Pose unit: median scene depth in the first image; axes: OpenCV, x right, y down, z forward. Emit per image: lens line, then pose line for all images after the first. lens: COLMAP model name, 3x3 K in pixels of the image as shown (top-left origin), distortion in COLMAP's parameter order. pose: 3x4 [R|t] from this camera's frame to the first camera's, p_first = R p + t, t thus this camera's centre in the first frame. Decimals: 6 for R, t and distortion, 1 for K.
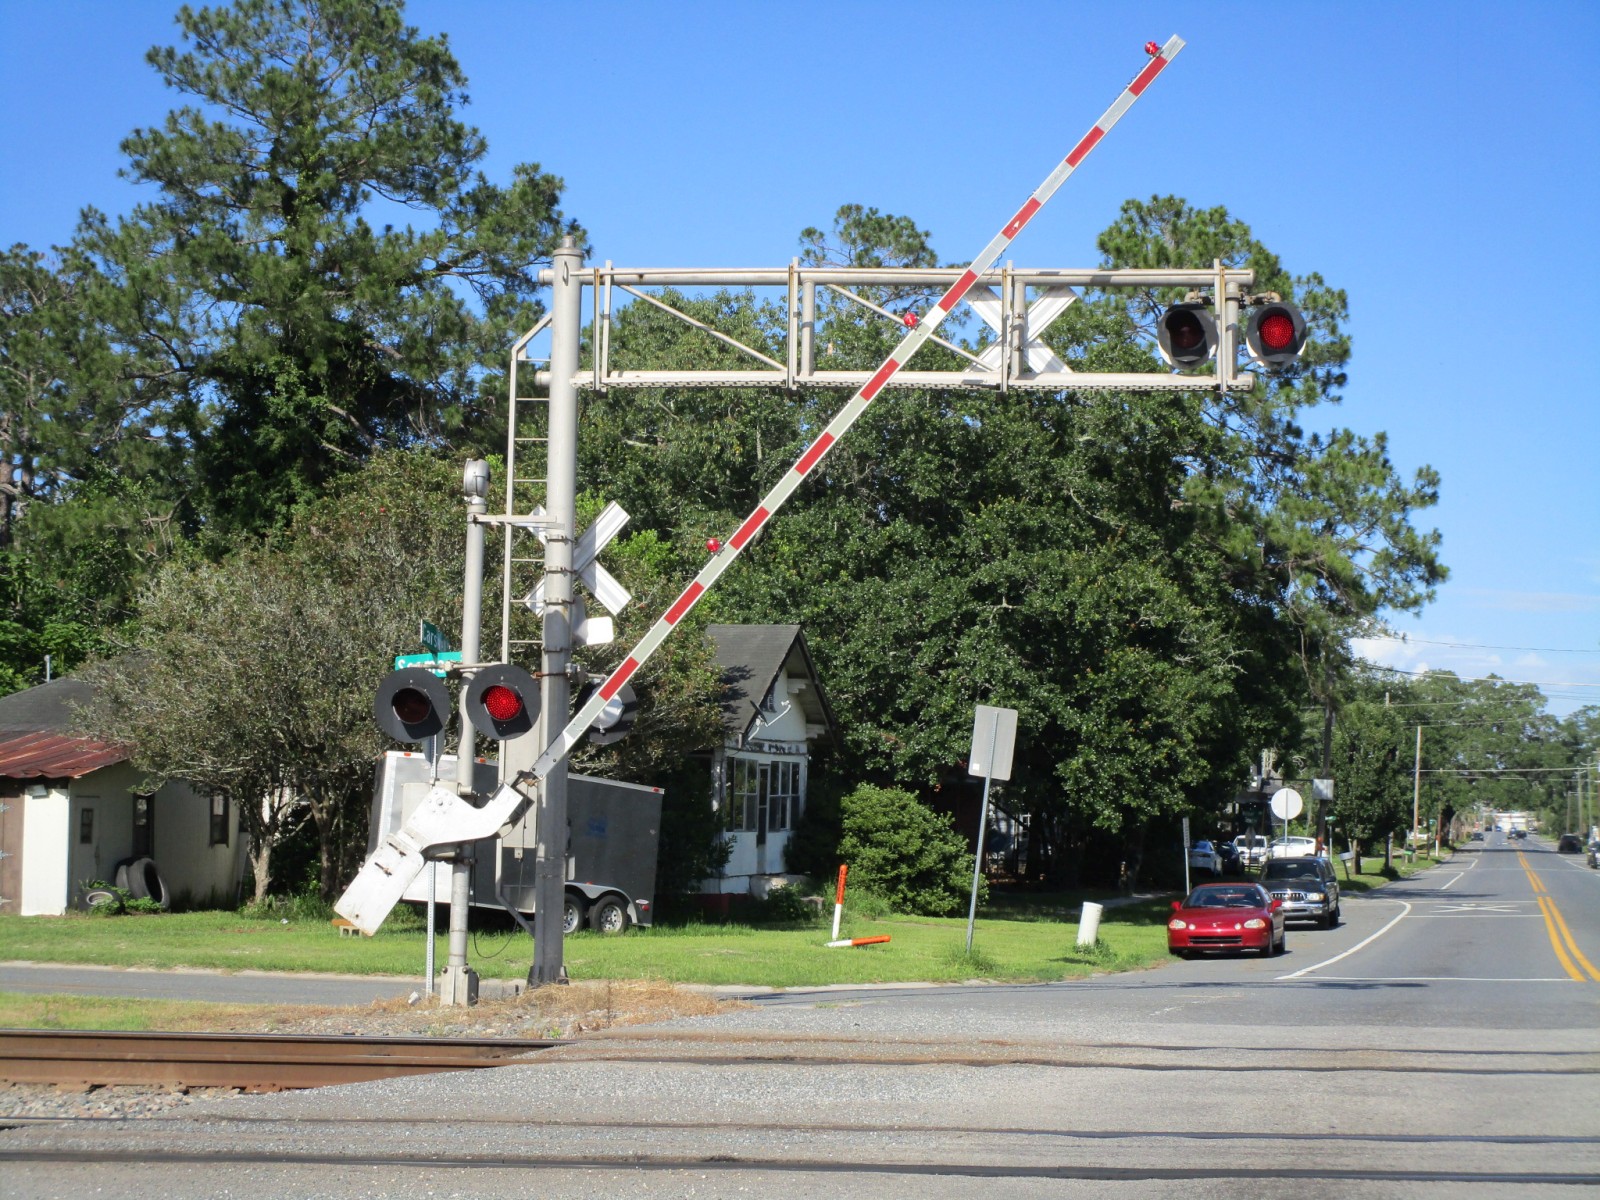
lens RADIAL K [[2800.7, 0, 800.0], [0, 2800.7, 600.0], [0, 0, 1]] dist [-0.081097, 0.100470]
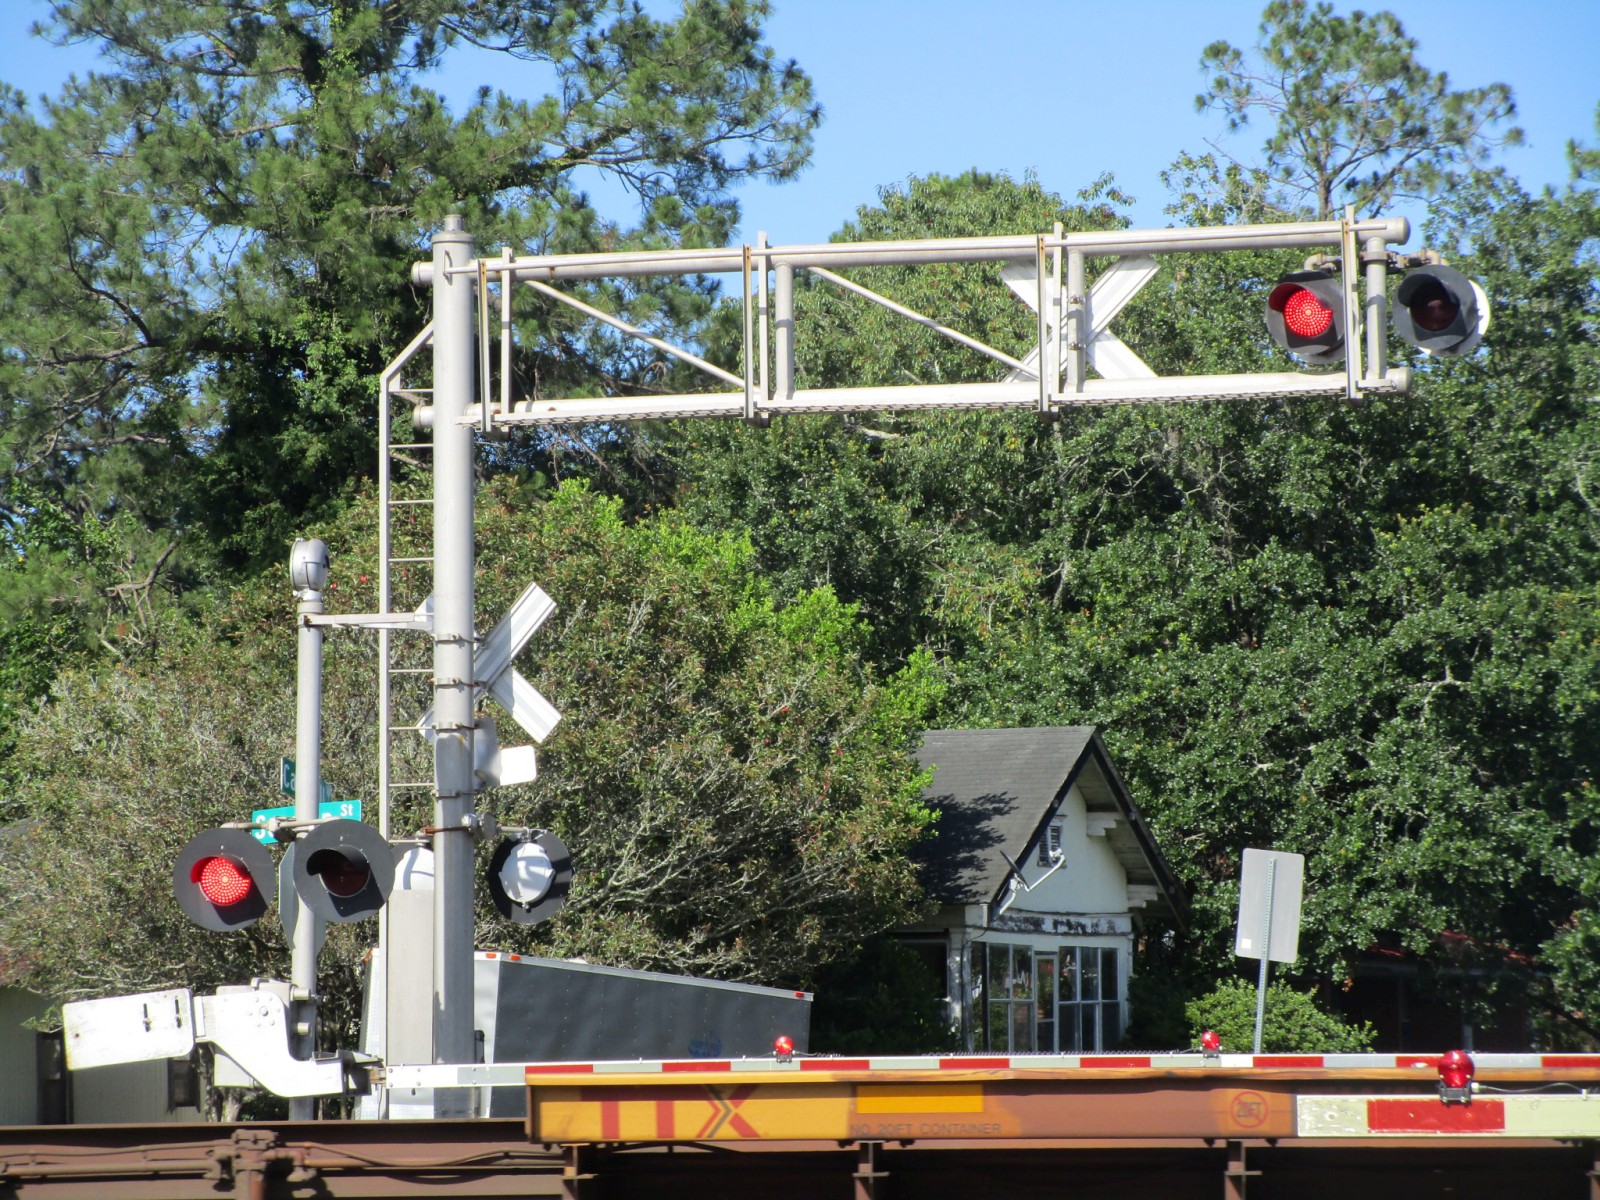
lens RADIAL K [[5058.0, 0, 770.0], [0, 5058.0, 591.4], [0, 0, 1]] dist [0.204597, -0.562654]
pose [[0.991083, -0.039431, -0.127281, 0.067902], [0.037472, 0.999140, -0.017746, -0.003438], [0.127871, 0.012819, 0.991708, -0.116674]]
